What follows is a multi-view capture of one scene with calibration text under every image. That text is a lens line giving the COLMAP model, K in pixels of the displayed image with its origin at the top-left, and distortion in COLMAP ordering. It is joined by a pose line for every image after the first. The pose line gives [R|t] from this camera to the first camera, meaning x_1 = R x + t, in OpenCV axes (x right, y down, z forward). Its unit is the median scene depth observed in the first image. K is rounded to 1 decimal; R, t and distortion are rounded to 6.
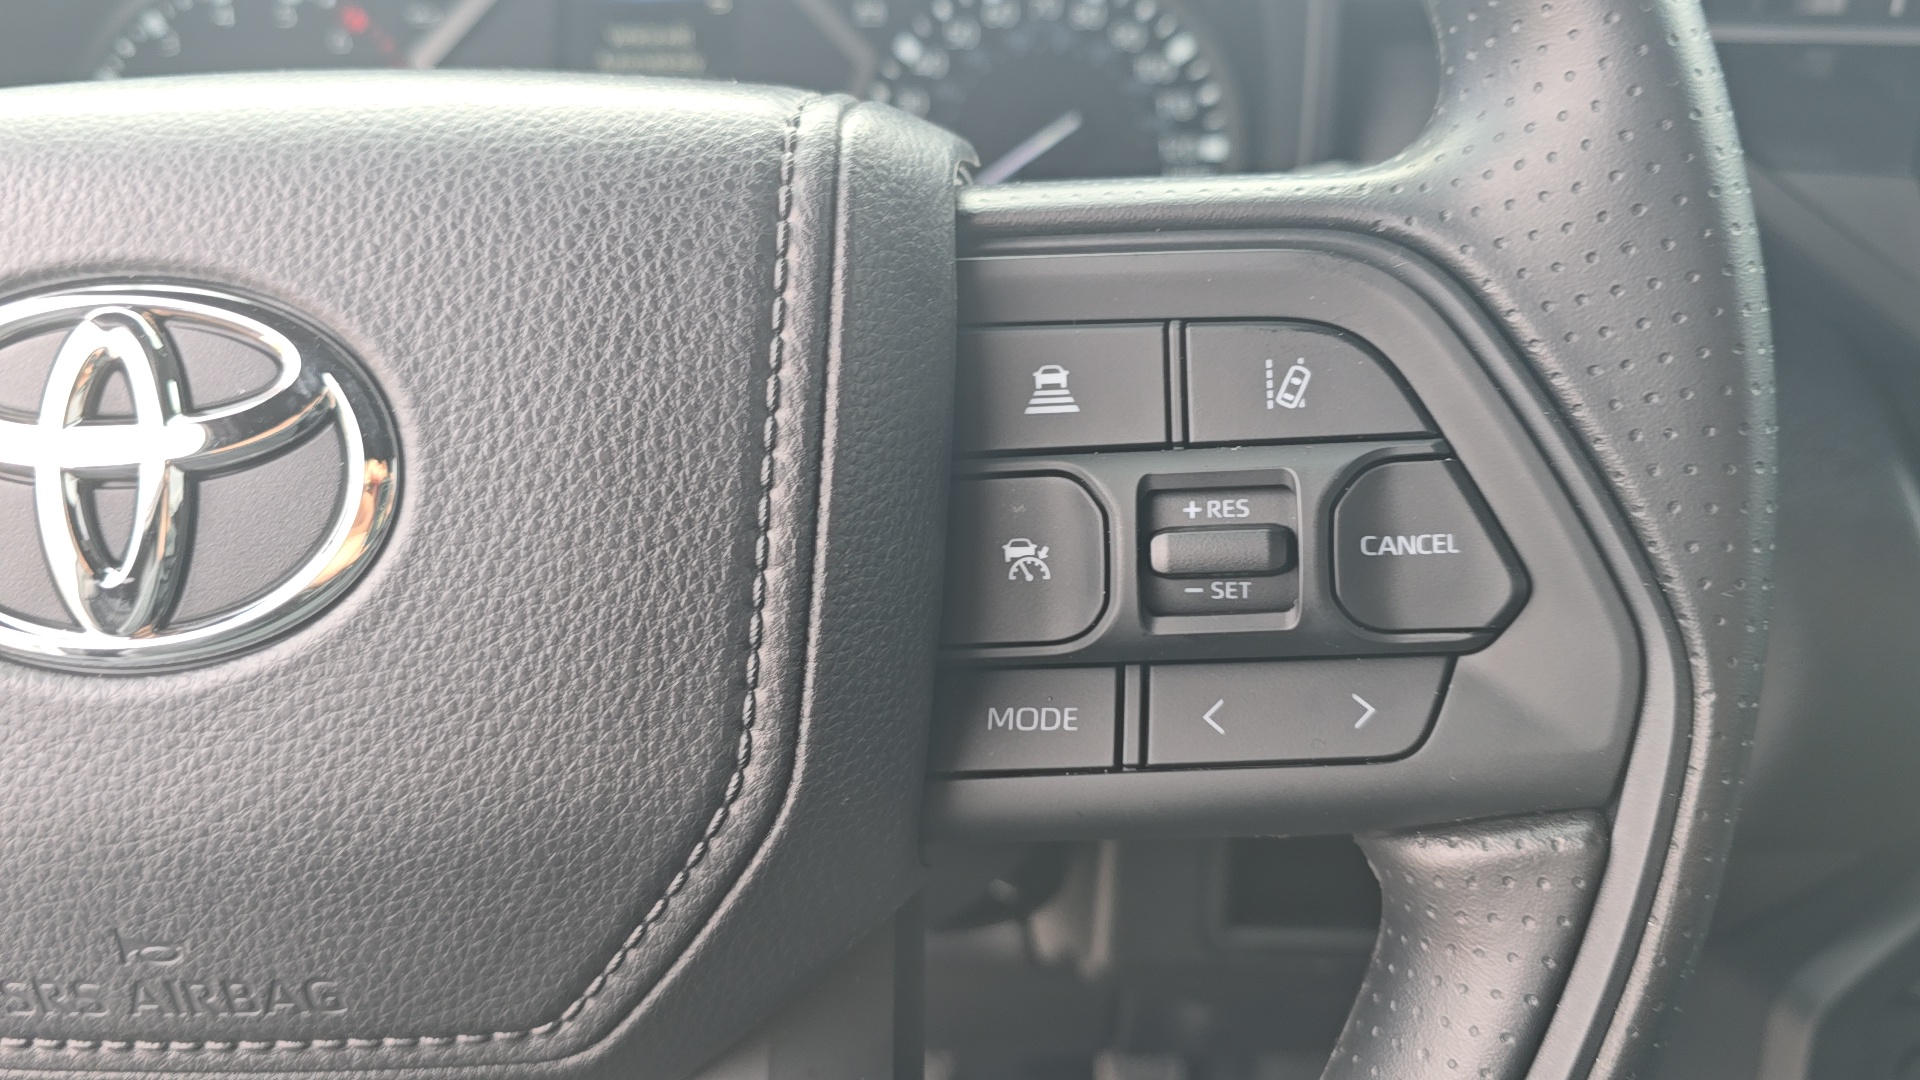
lens RADIAL K [[1705.5, 0, 965.3], [0, 1705.5, 542.4], [0, 0, 1]] dist [-0.033408, 0.002193]
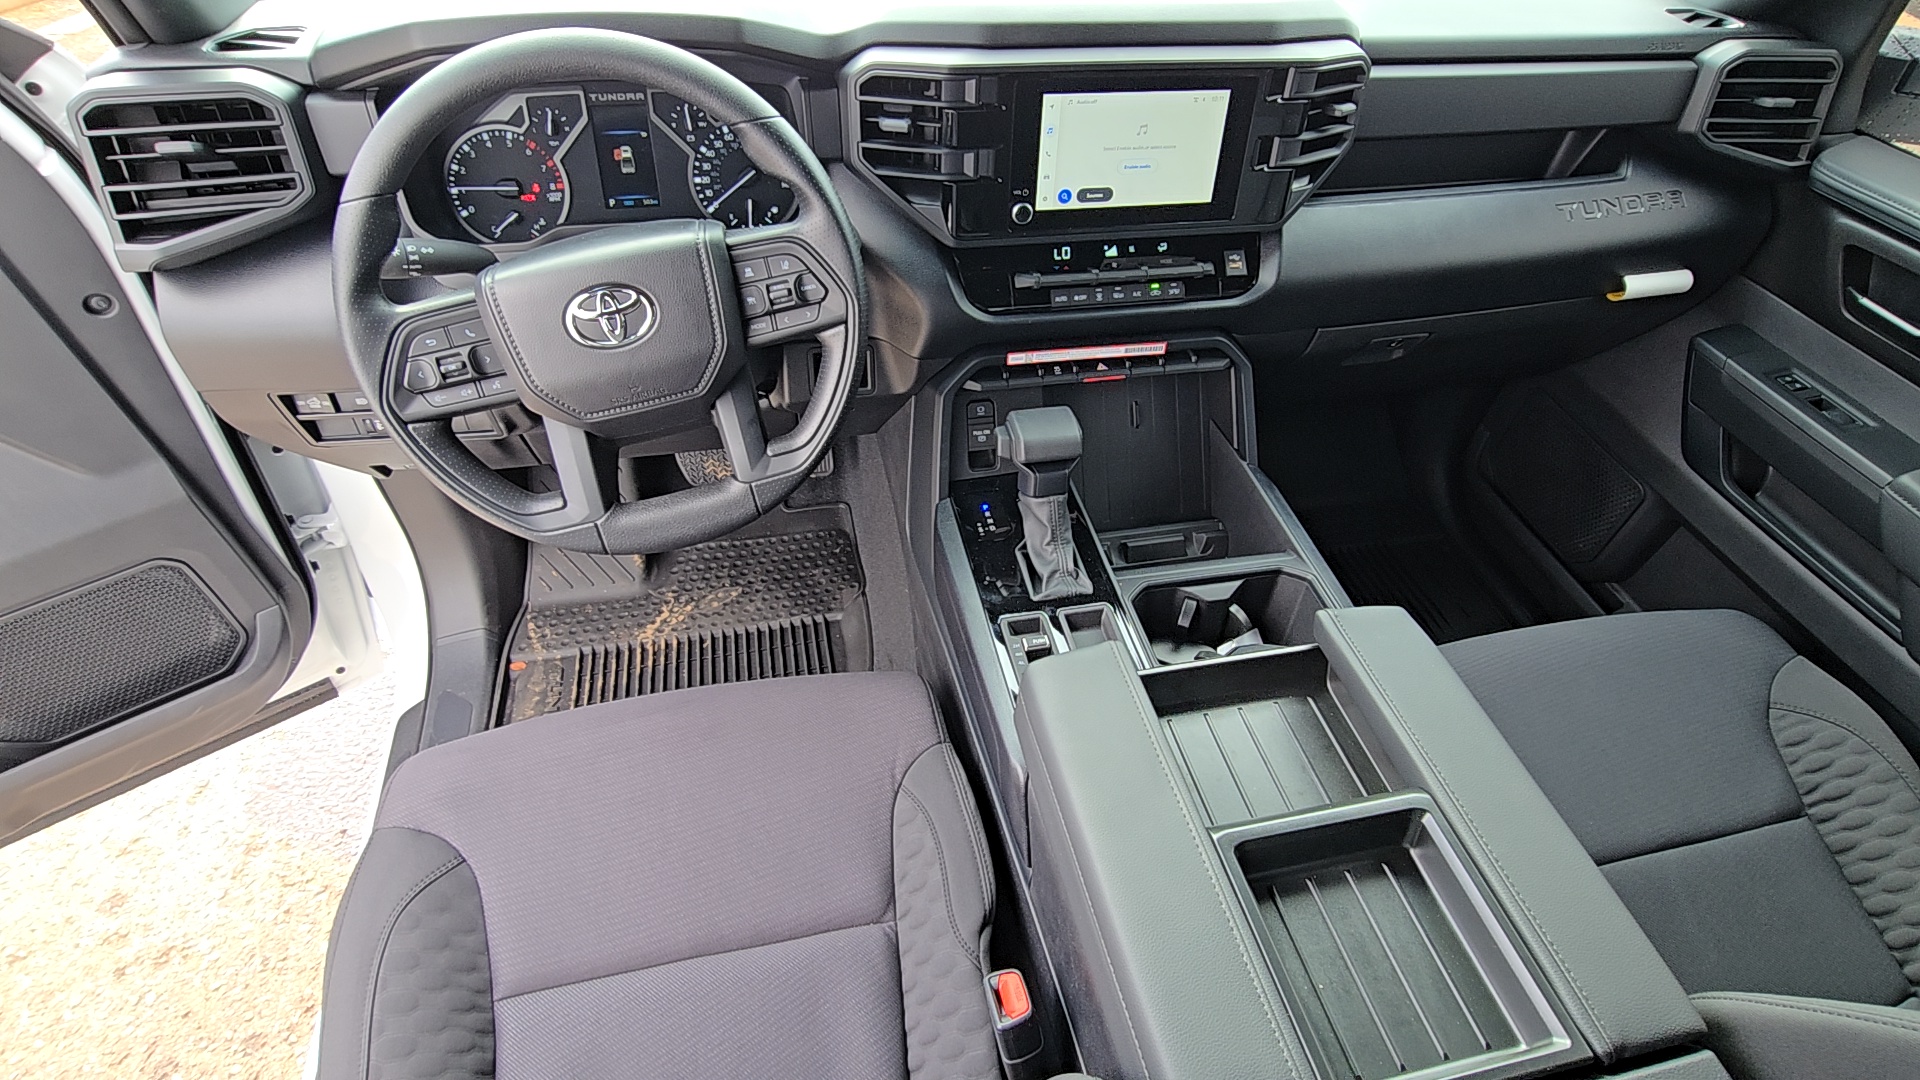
lens RADIAL K [[967.3, 0, 972.2], [0, 967.3, 539.3], [0, 0, 1]] dist [0.000186, 0.000537]
pose [[0.971893, -0.119378, 0.202912, 0.012077], [0.051640, 0.949011, 0.310986, -0.287244], [-0.229690, -0.291766, 0.928501, -2.900743]]
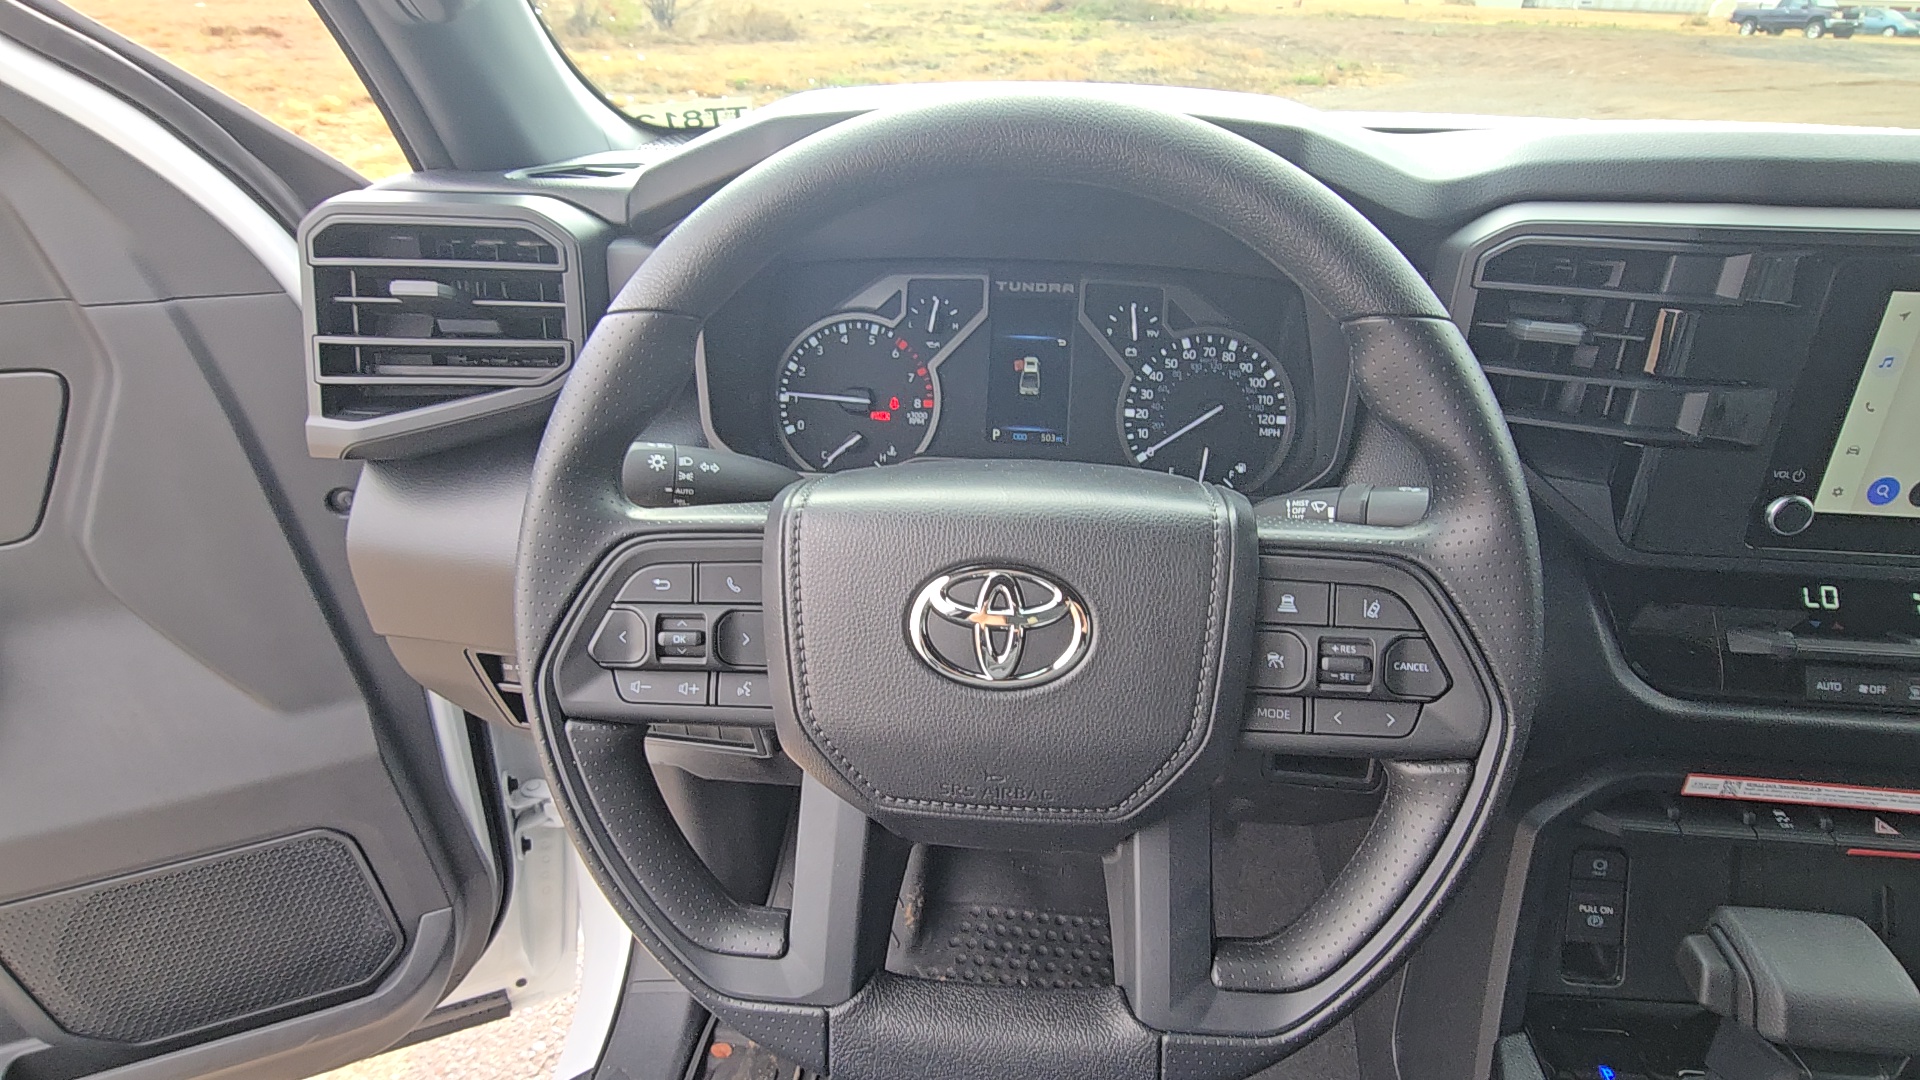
lens RADIAL K [[967.3, 0, 982.8], [0, 967.3, 543.3], [0, 0, 1]] dist [0.000186, 0.000537]
pose [[0.996837, 0.055239, -0.057140, -0.395219], [-0.053092, 0.997850, 0.038426, -0.235535], [0.059139, -0.035271, 0.997626, -0.714307]]
